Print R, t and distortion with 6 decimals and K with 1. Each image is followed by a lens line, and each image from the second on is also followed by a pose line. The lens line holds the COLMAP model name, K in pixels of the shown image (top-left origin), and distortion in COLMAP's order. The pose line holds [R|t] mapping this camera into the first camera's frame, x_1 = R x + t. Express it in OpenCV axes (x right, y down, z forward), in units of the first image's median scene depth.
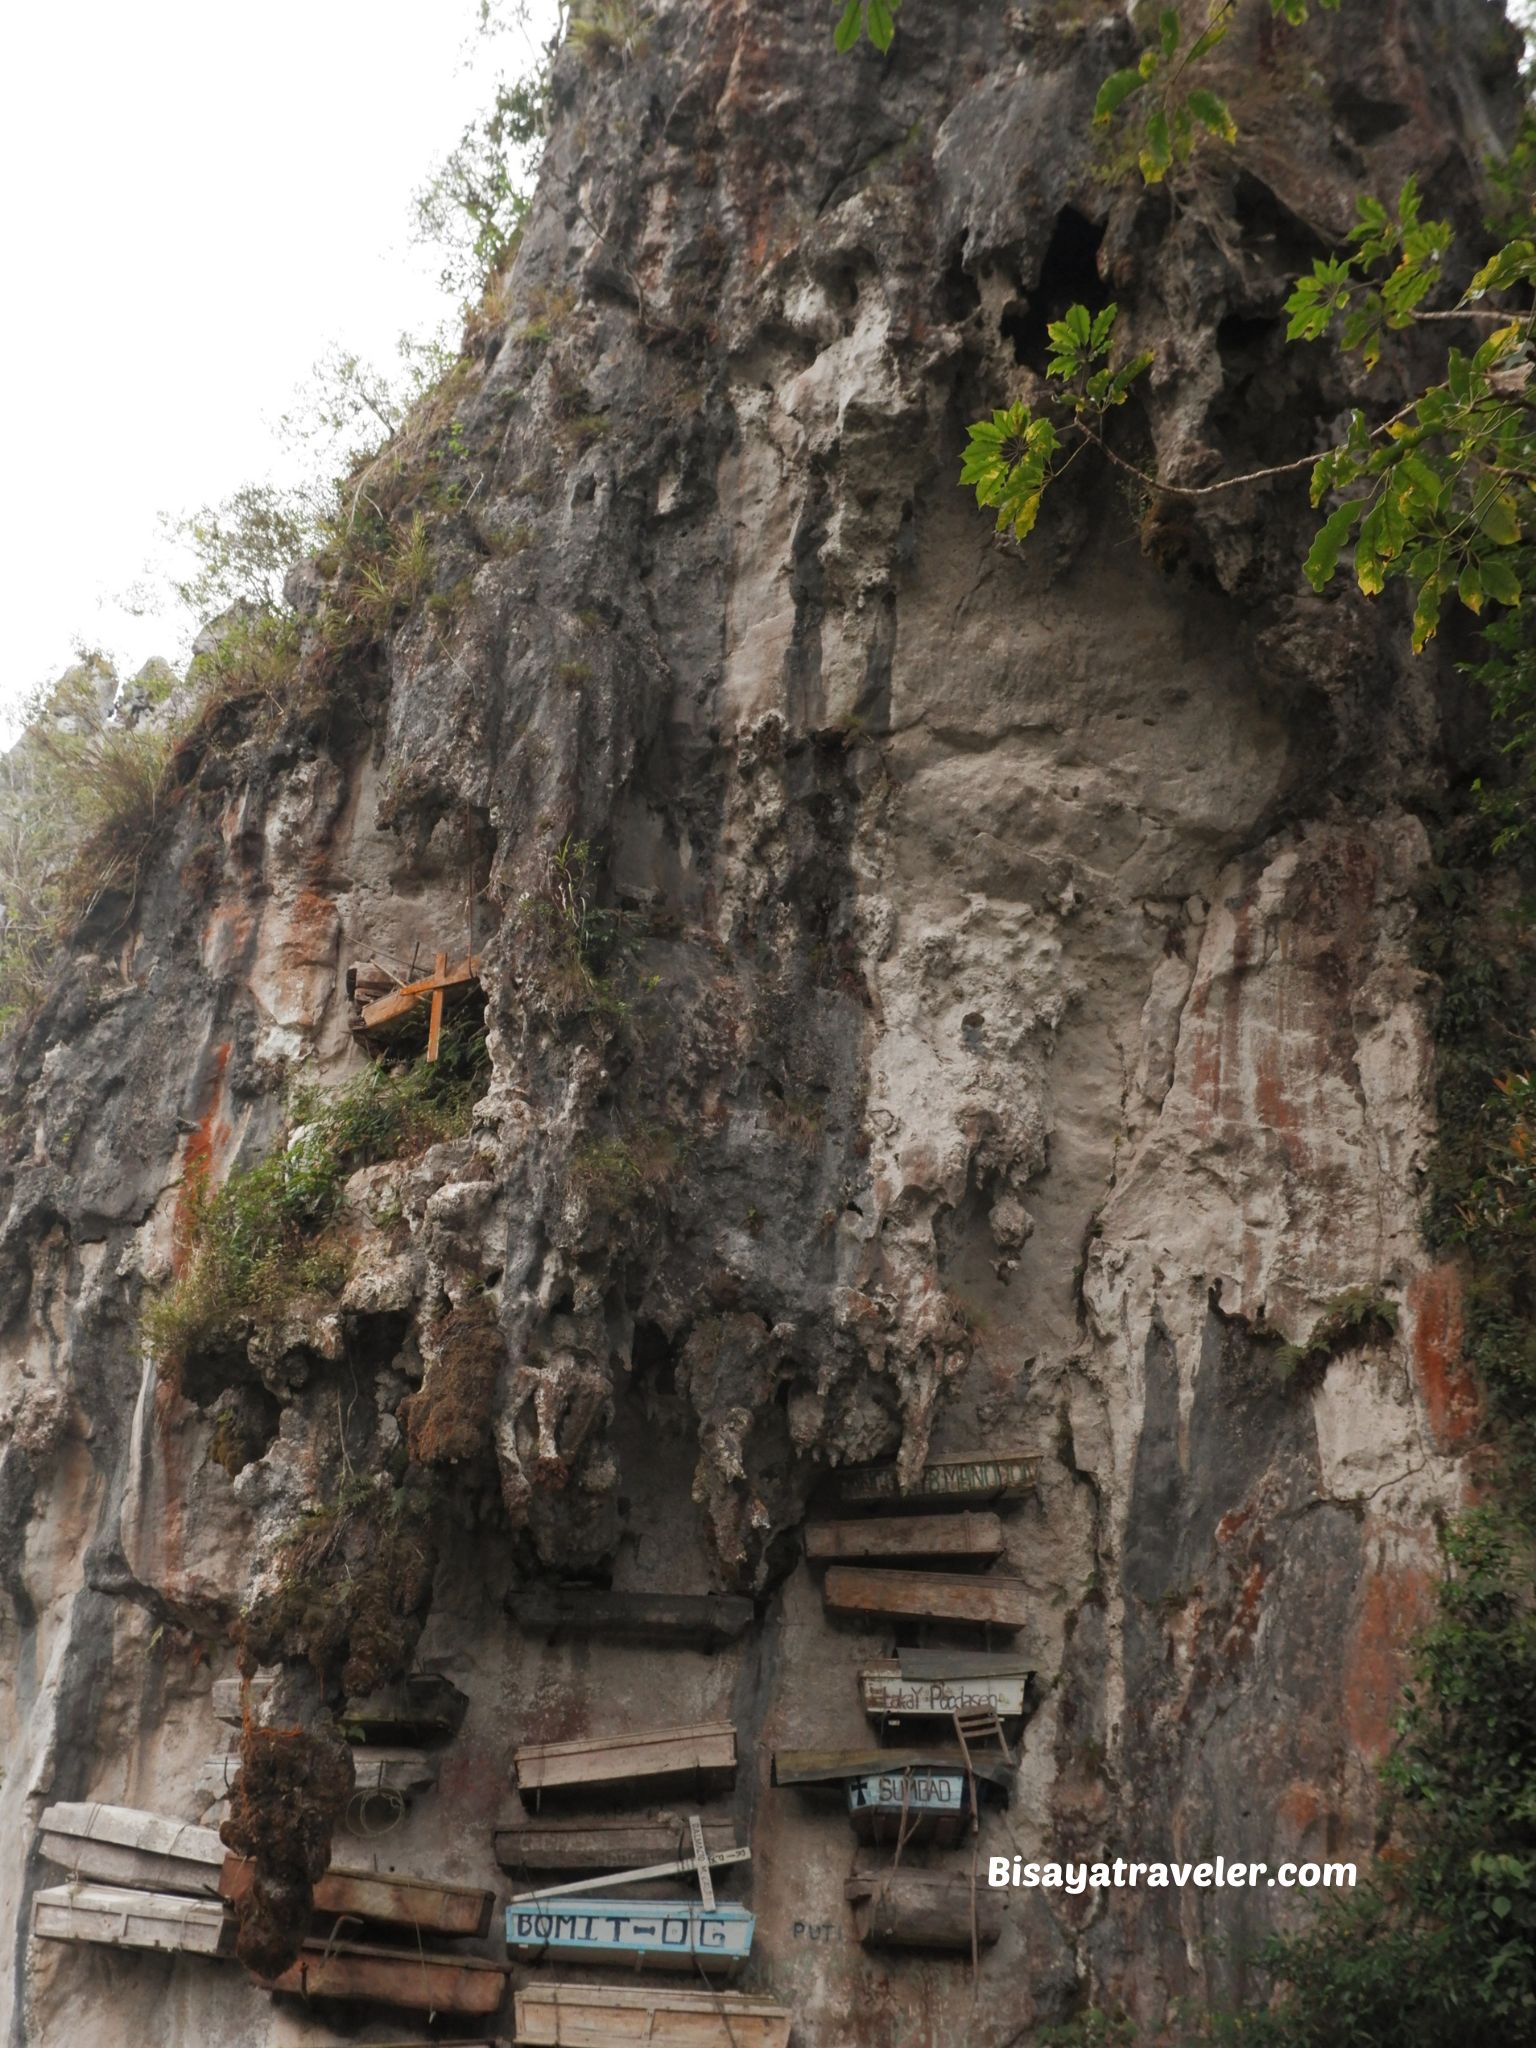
lens RADIAL K [[1843.9, 0, 768.0], [0, 1843.9, 1024.0], [0, 0, 1]] dist [-0.029457, 0.037974]
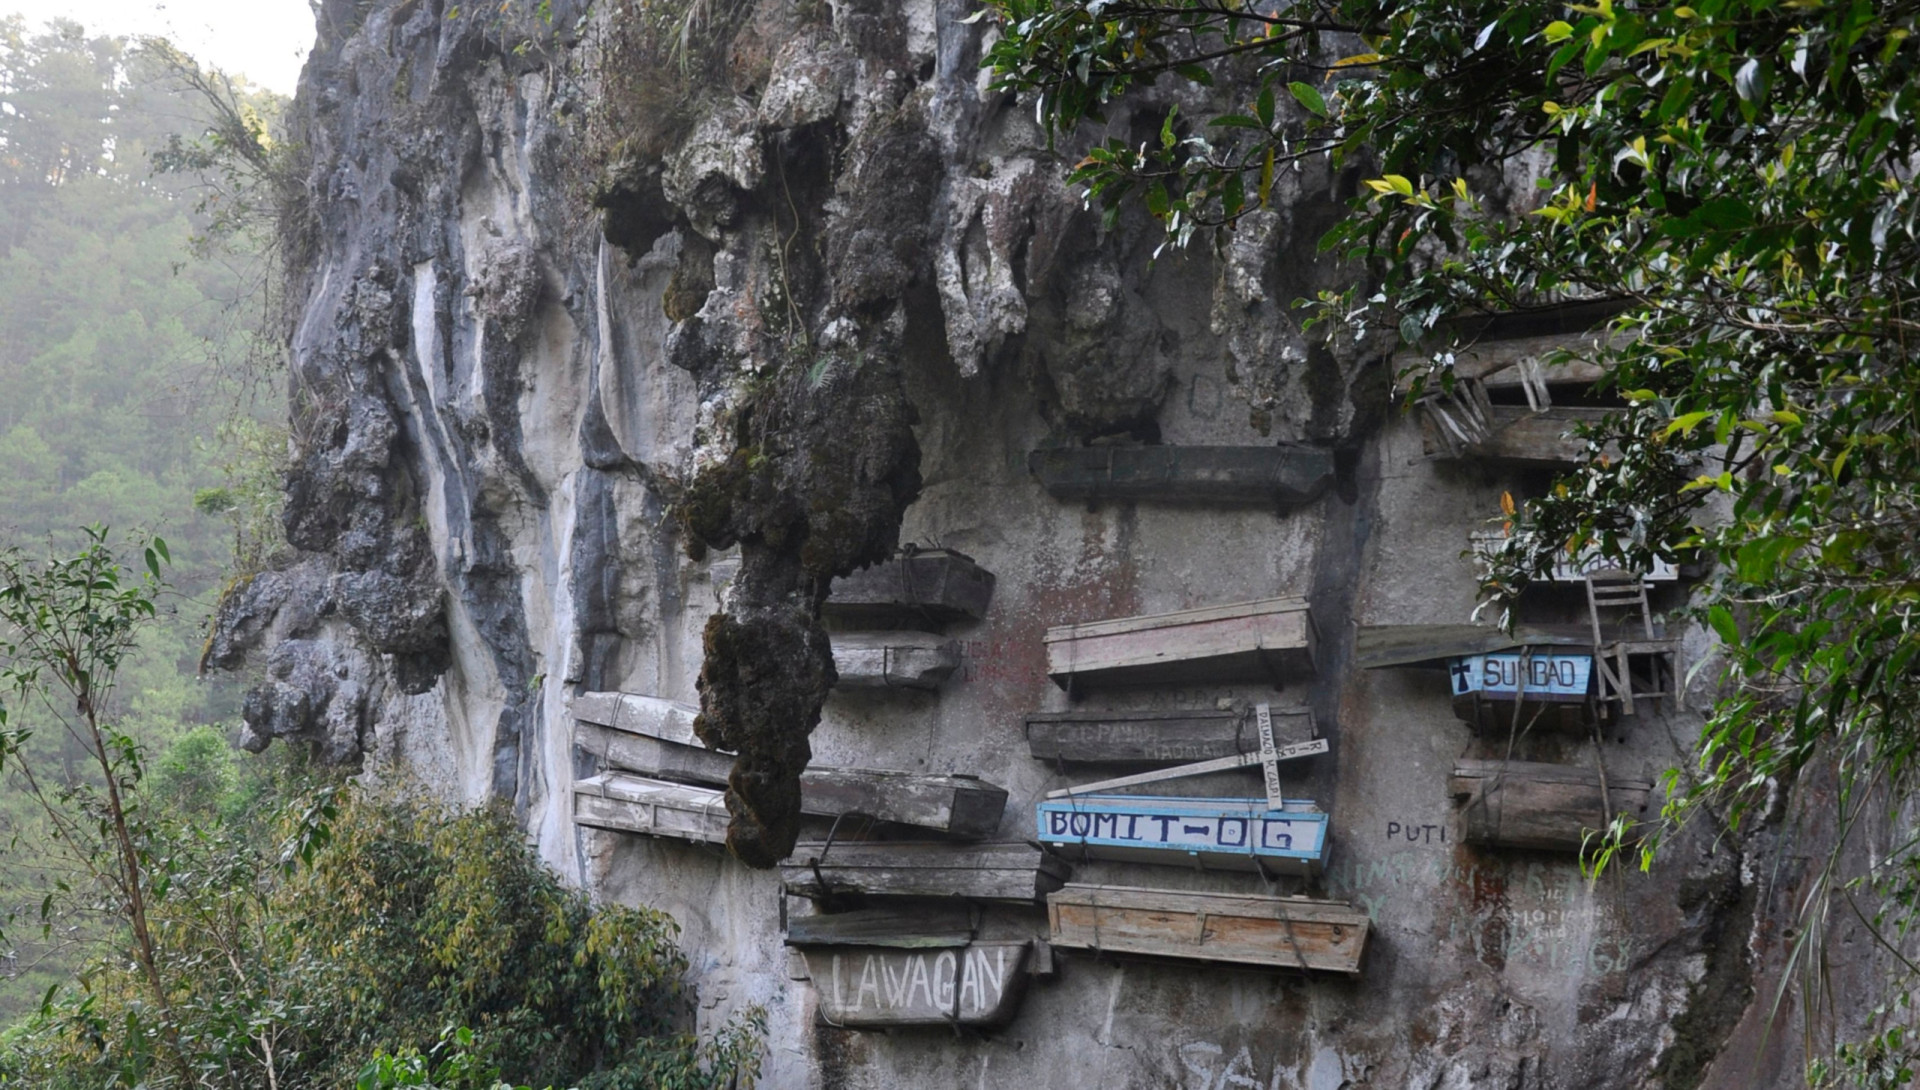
lens RADIAL K [[2273.2, 0, 960.0], [0, 2273.2, 545.0], [0, 0, 1]] dist [-0.141327, 0.010594]
pose [[0.947035, -0.023886, -0.320241, 0.152284], [0.131688, 0.938411, 0.319440, 0.021429], [0.292887, -0.344693, 0.891854, 0.076309]]
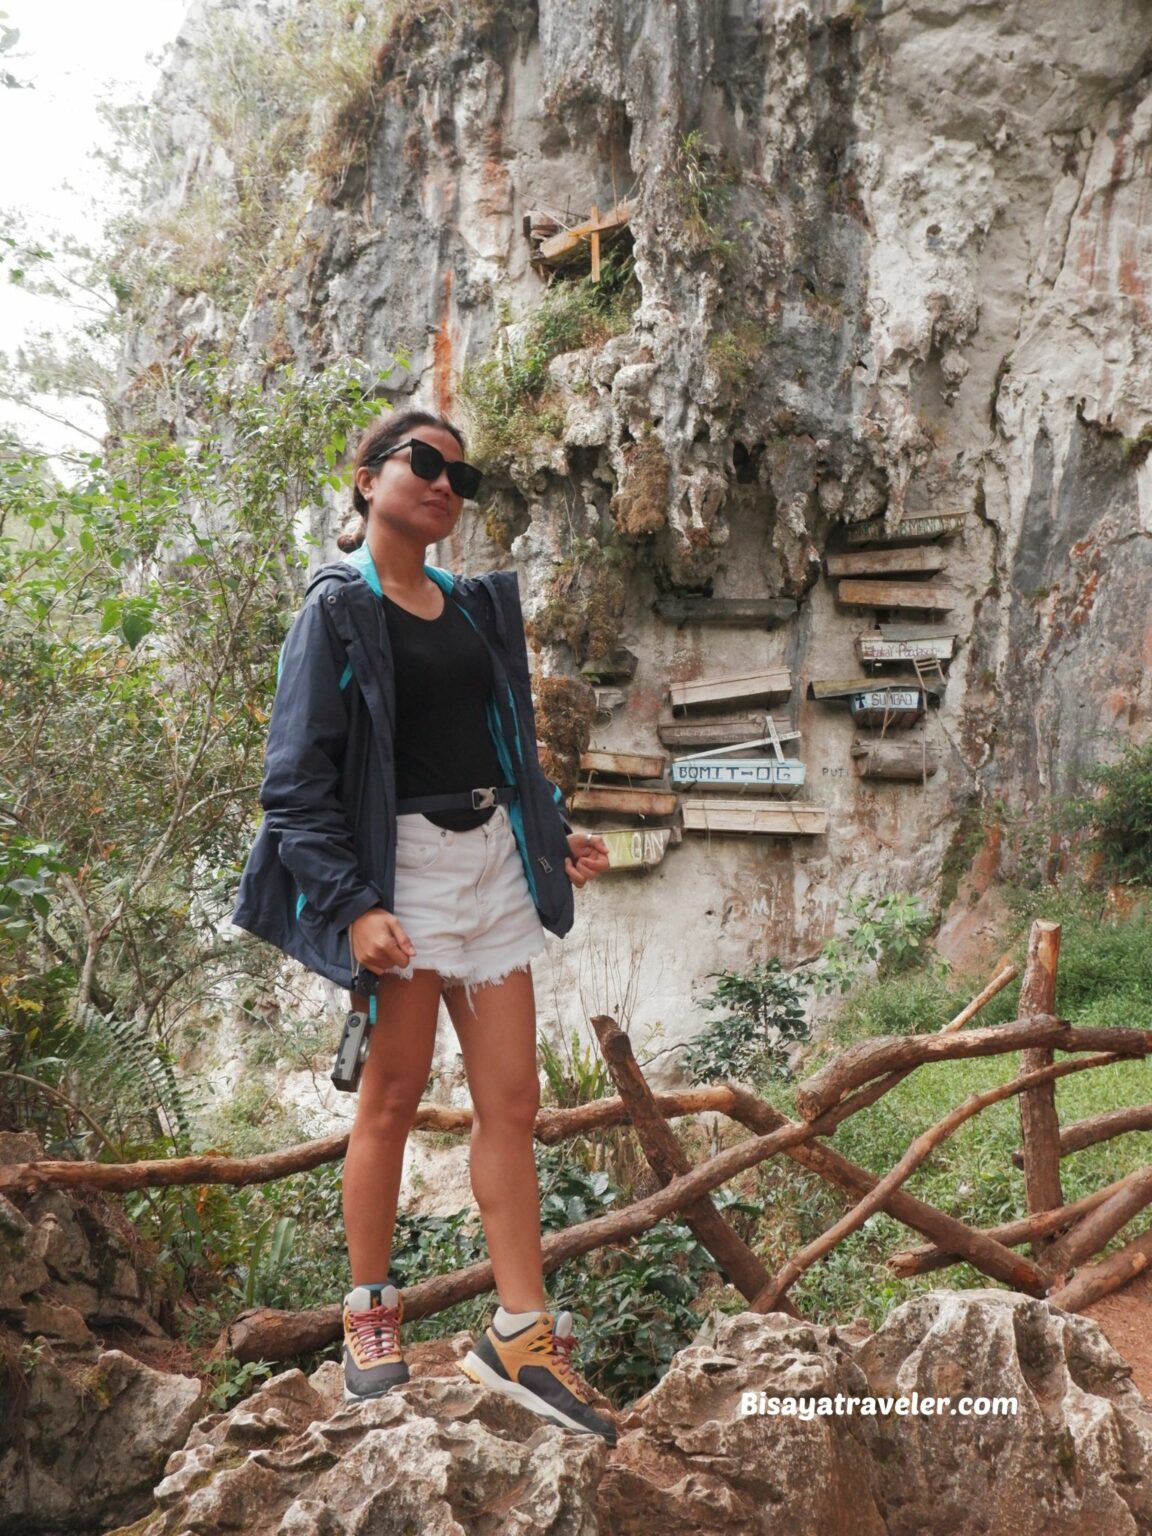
lens RADIAL K [[1314.1, 0, 568.0], [0, 1314.1, 761.3], [0, 0, 1]] dist [-0.032209, 0.025658]
pose [[0.997314, -0.028196, -0.067598, -0.144943], [0.053834, 0.907992, 0.415515, -0.076104], [0.049663, -0.418038, 0.907071, -0.199459]]
